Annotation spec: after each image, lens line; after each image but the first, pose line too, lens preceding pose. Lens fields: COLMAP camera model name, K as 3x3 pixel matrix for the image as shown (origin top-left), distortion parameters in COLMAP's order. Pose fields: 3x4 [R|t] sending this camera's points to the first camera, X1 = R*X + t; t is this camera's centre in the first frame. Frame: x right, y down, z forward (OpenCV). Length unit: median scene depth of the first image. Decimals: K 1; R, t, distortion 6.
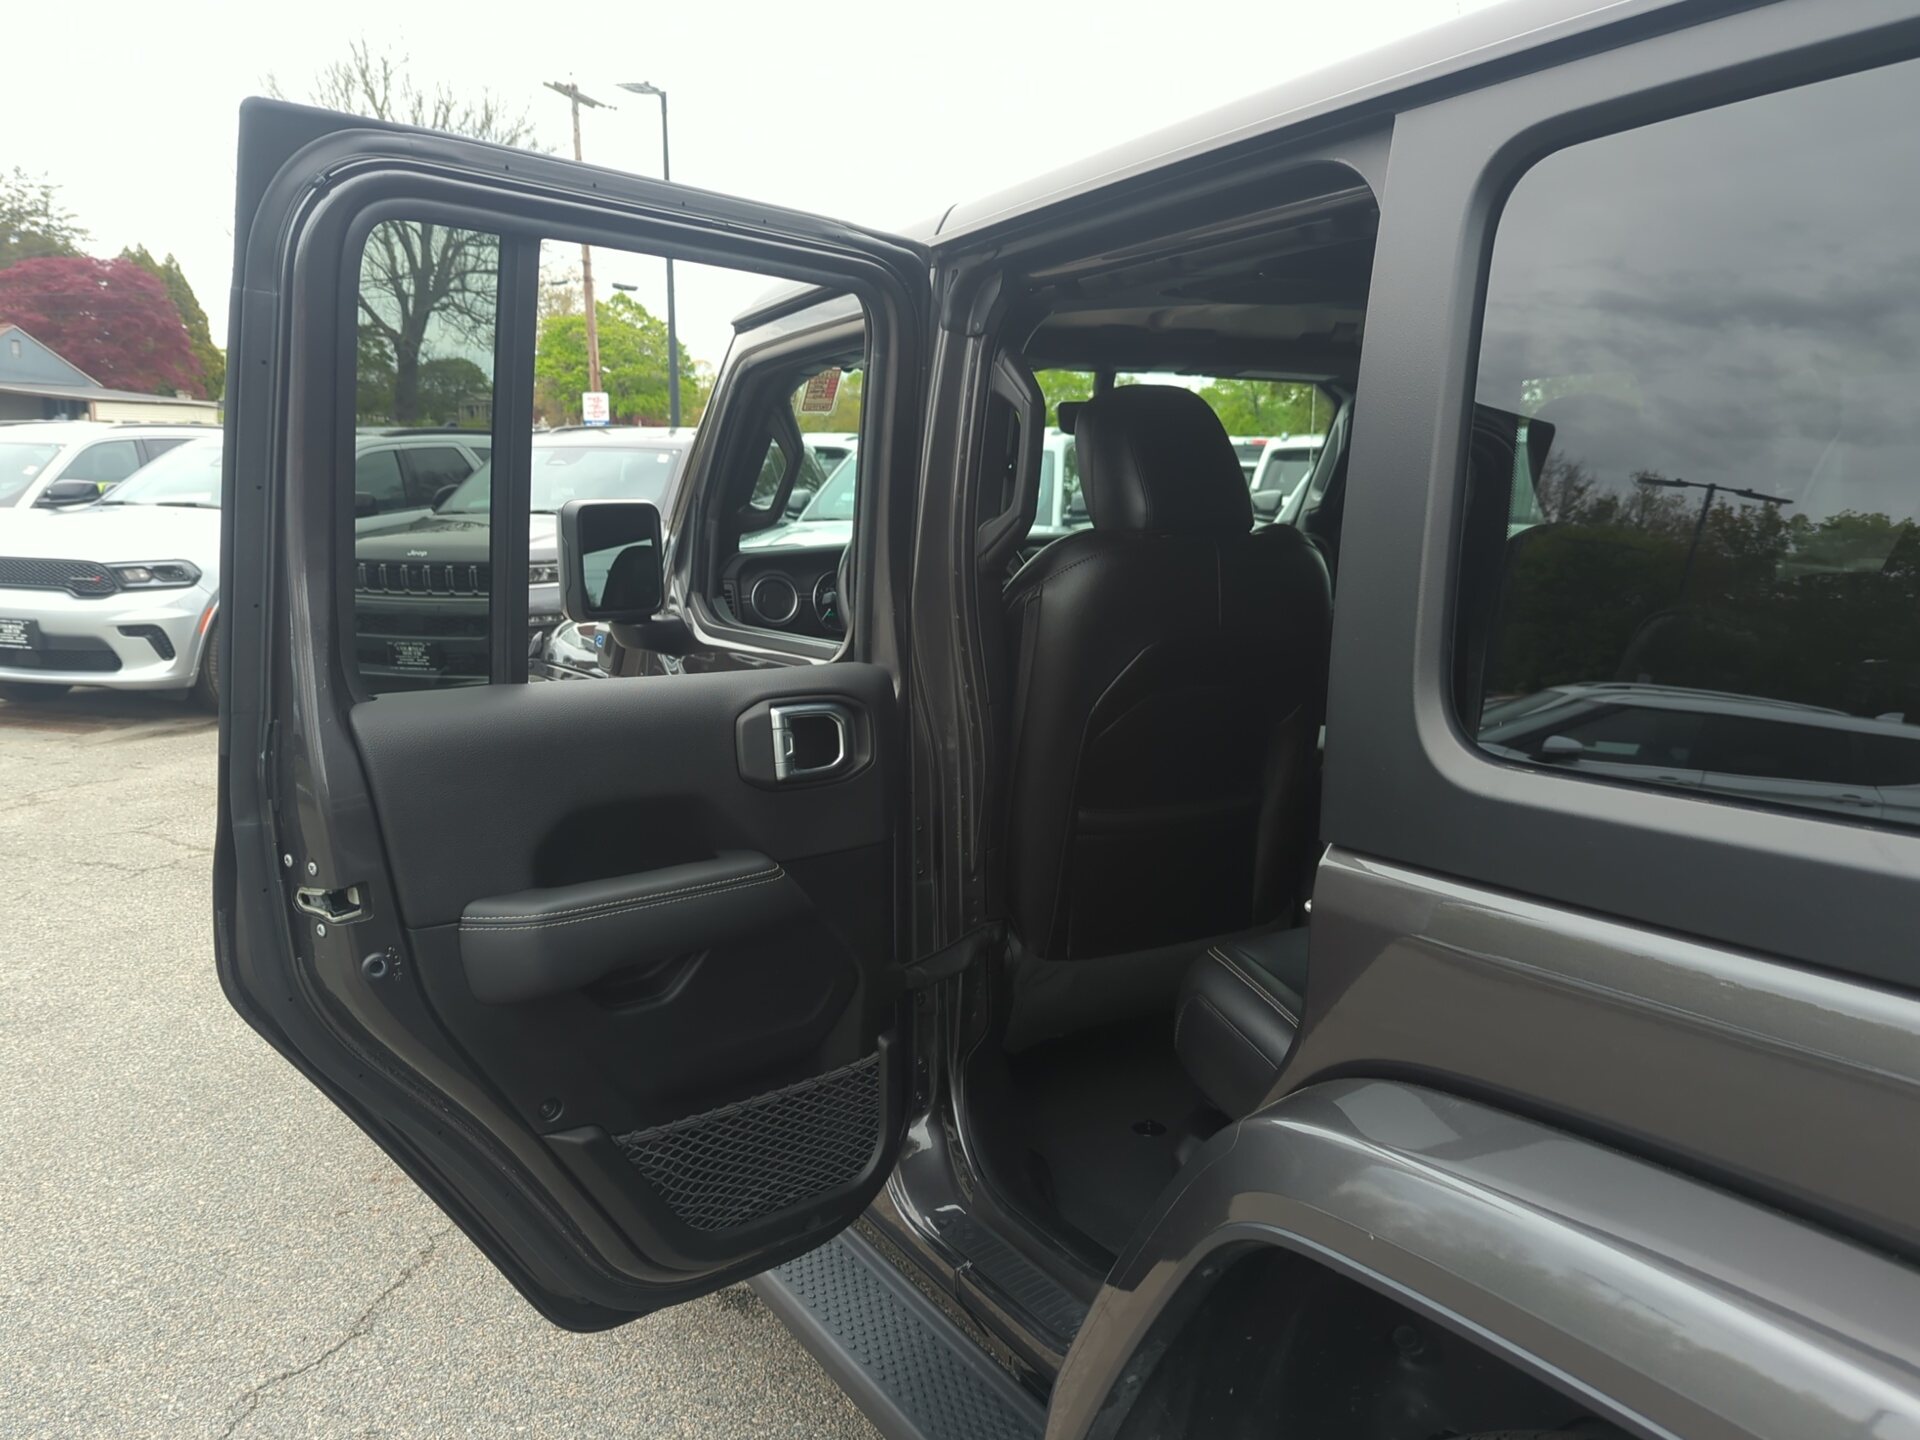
lens RADIAL K [[1555.2, 0, 976.5], [0, 1555.2, 695.2], [0, 0, 1]] dist [0.070852, -0.075277]
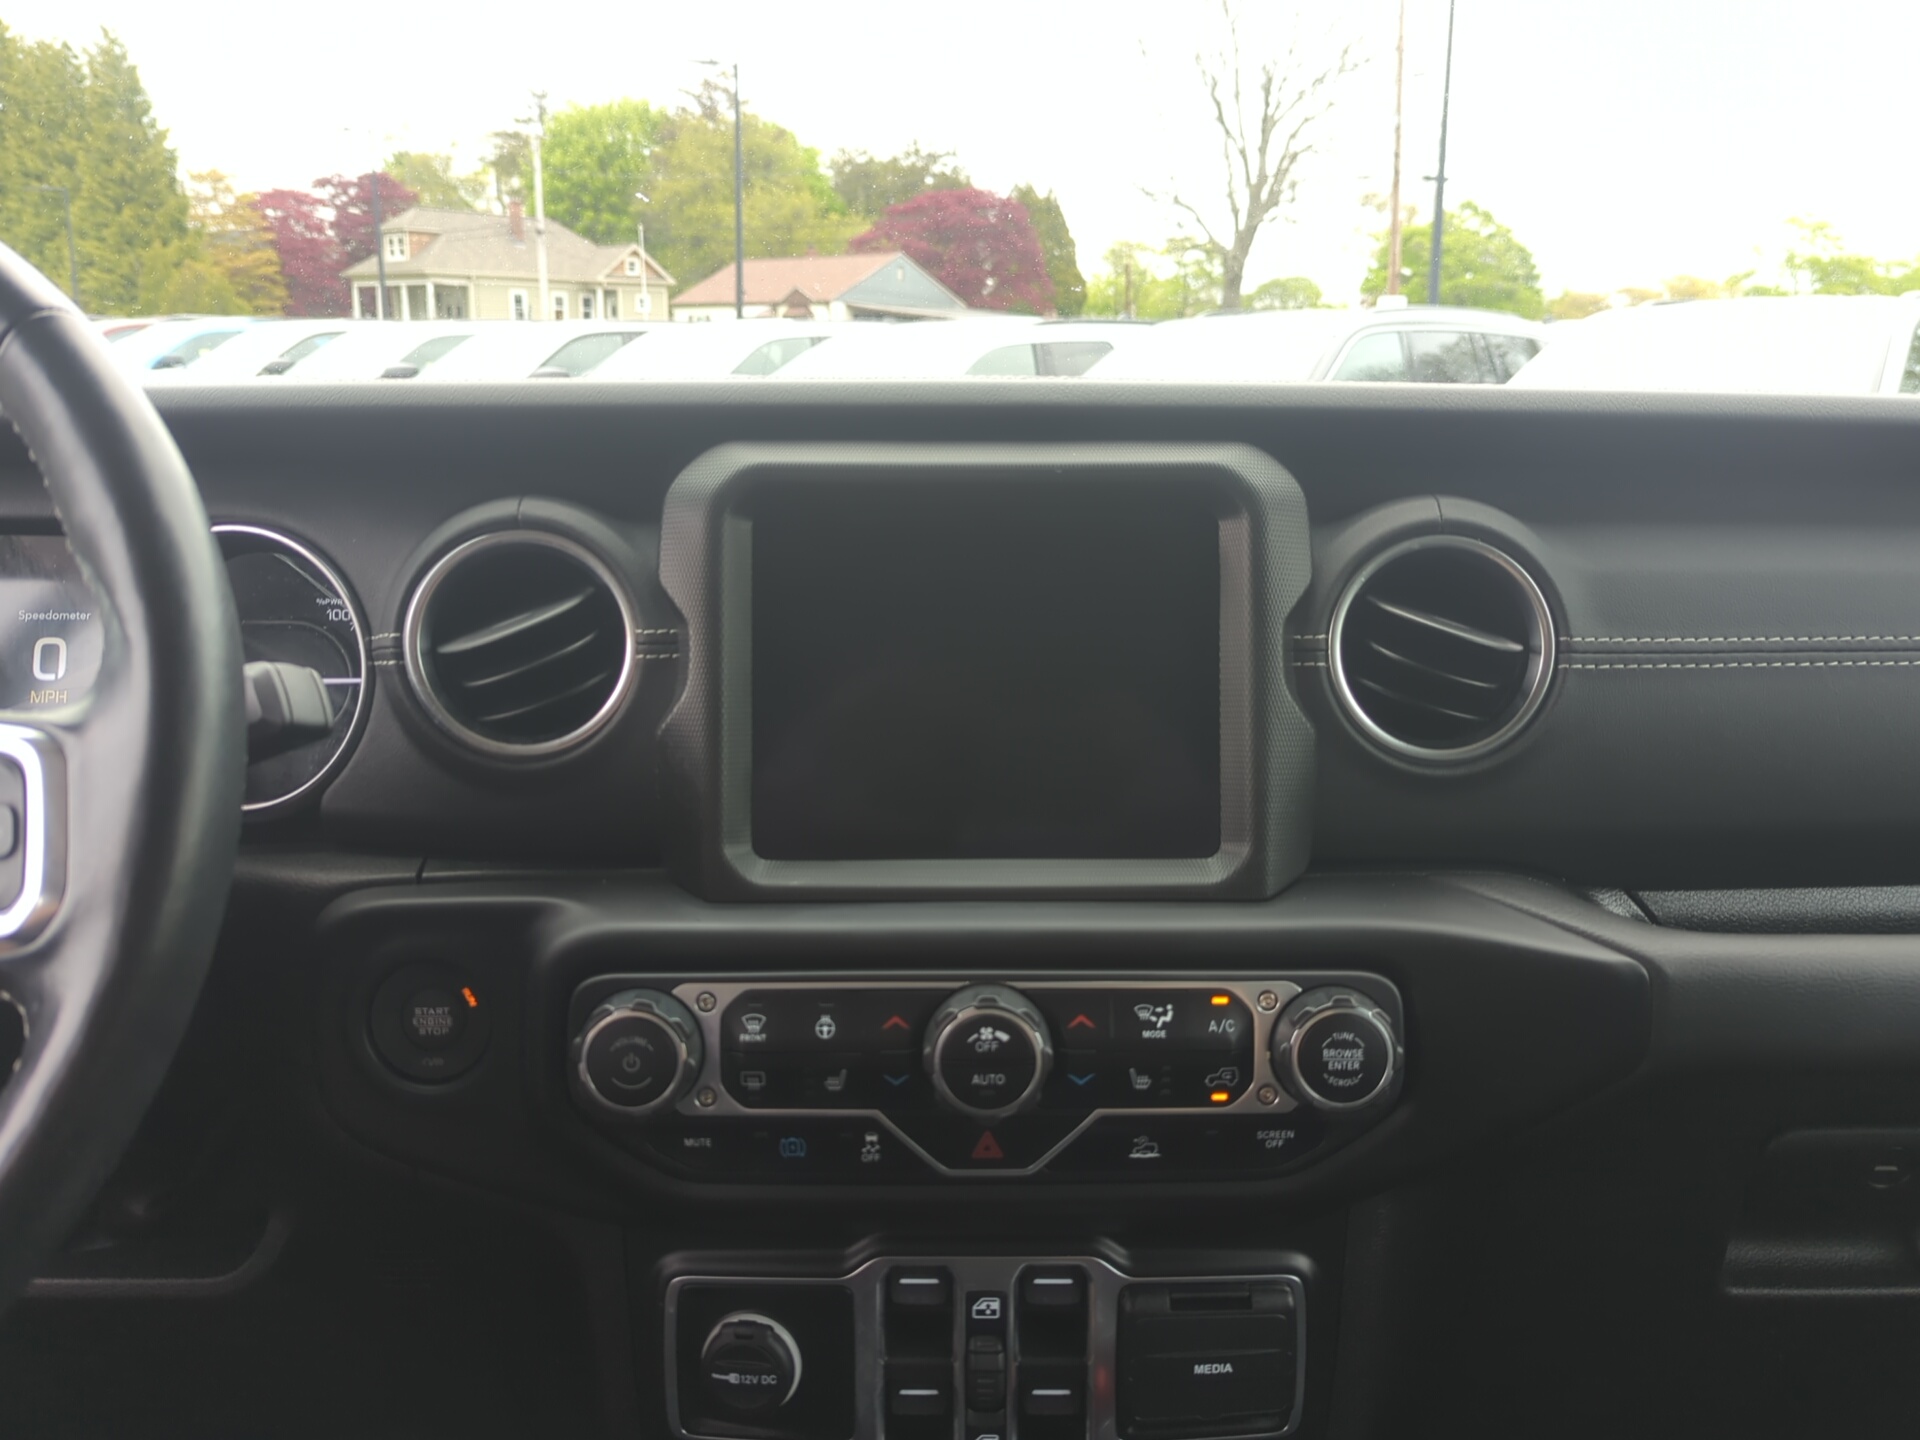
lens RADIAL K [[1555.2, 0, 976.5], [0, 1555.2, 695.2], [0, 0, 1]] dist [0.070852, -0.075277]
pose [[0.871240, 0.102942, -0.479942, 0.042755], [-0.078140, 0.994380, 0.071436, -0.020556], [0.484598, -0.024735, 0.874387, 0.219076]]
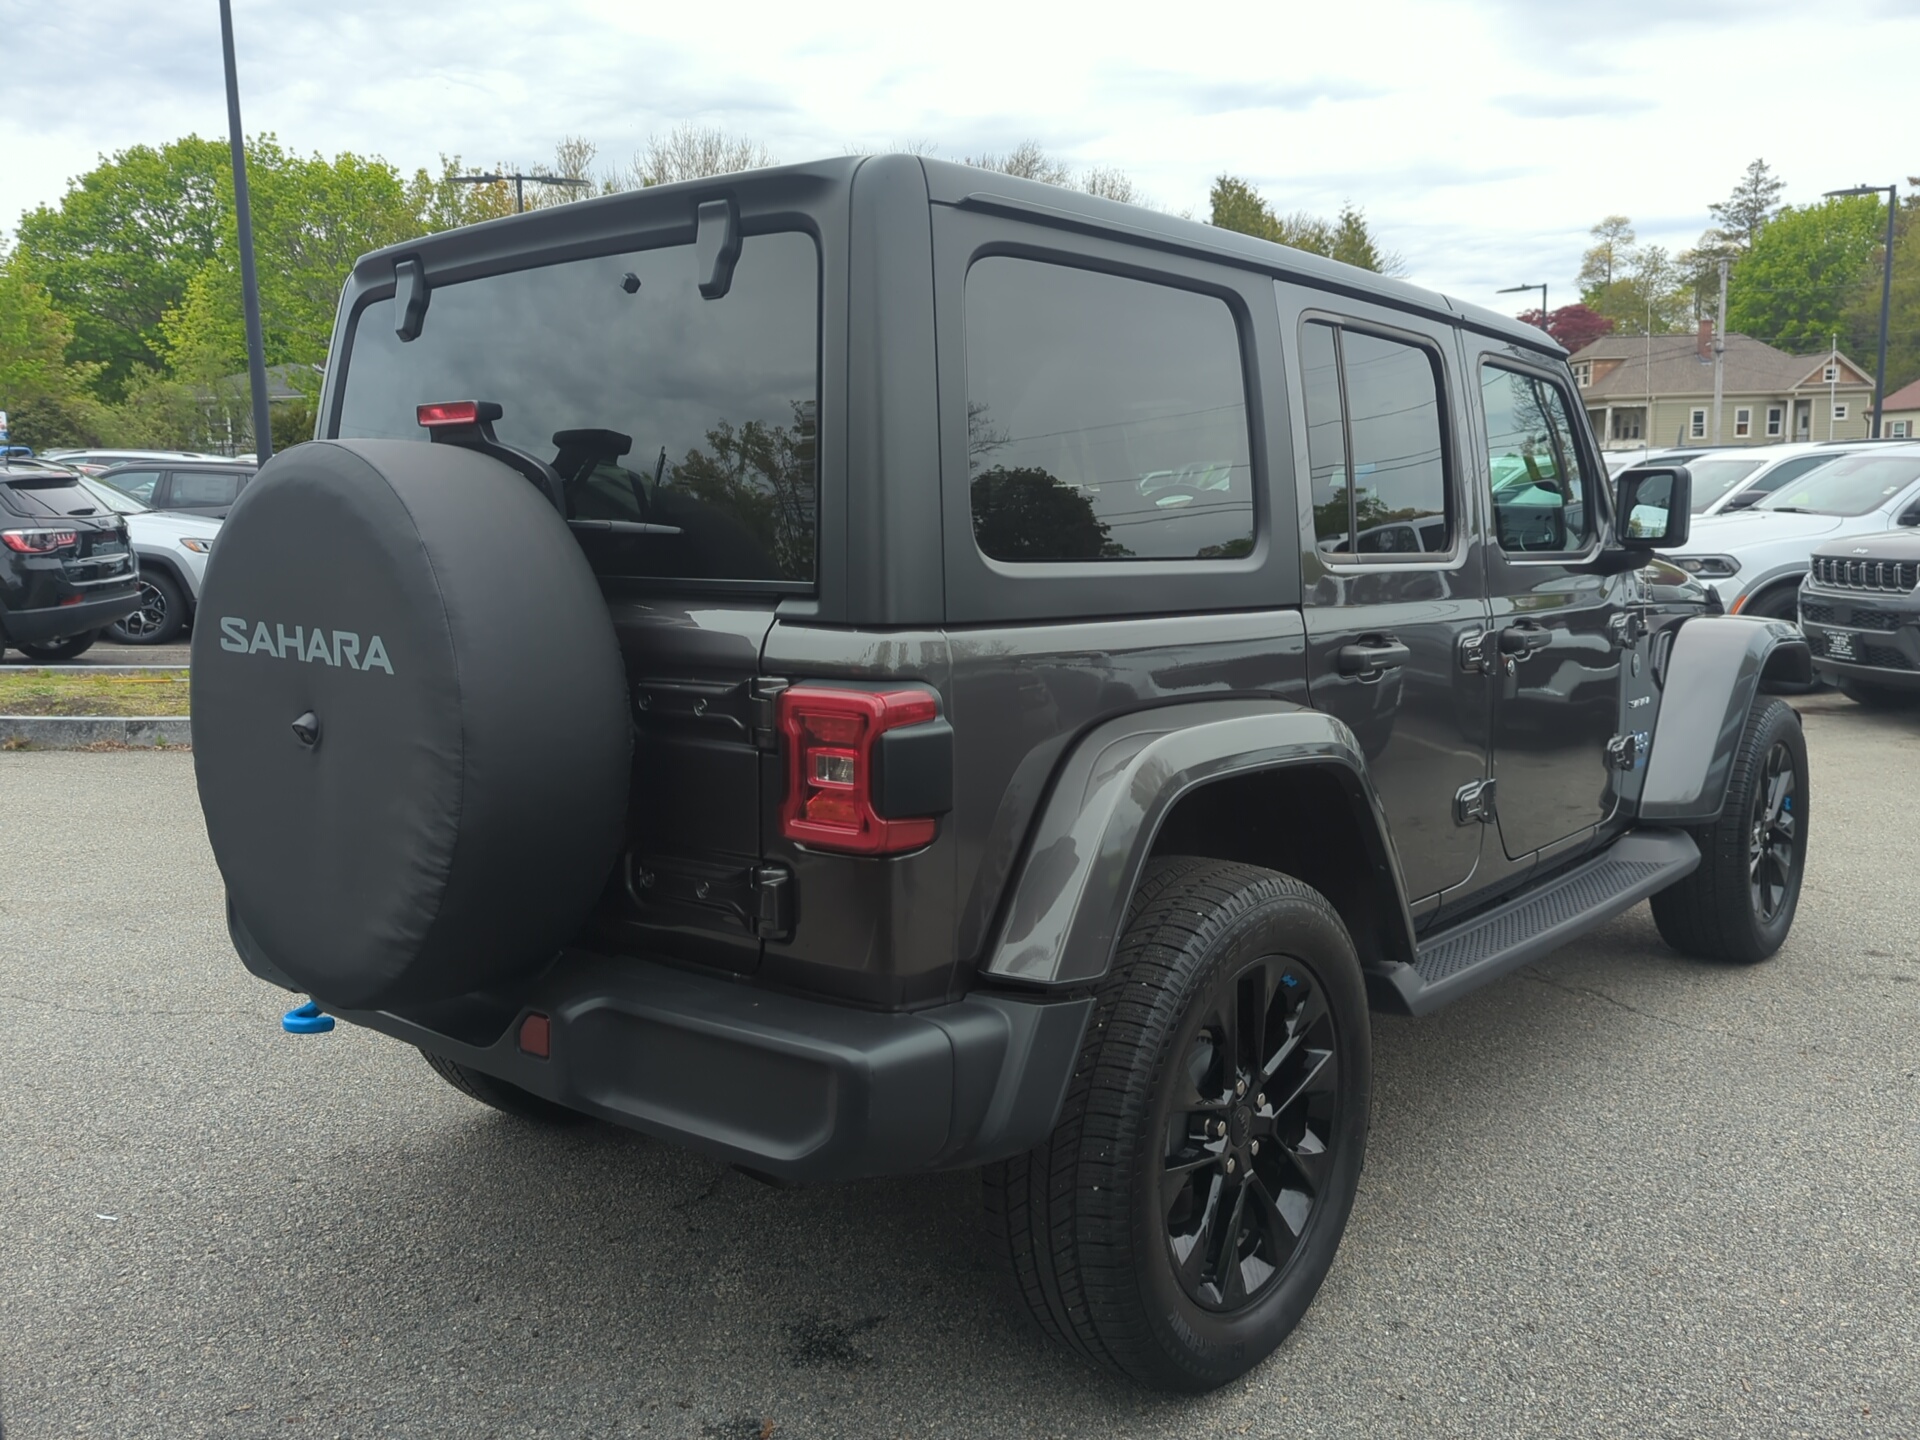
lens RADIAL K [[1555.2, 0, 976.5], [0, 1555.2, 695.2], [0, 0, 1]] dist [0.070852, -0.075277]
pose [[0.335399, 0.108487, -0.935809, 0.361028], [-0.120655, 0.990113, 0.071539, 0.002489], [0.934318, 0.088916, 0.345173, 0.054832]]
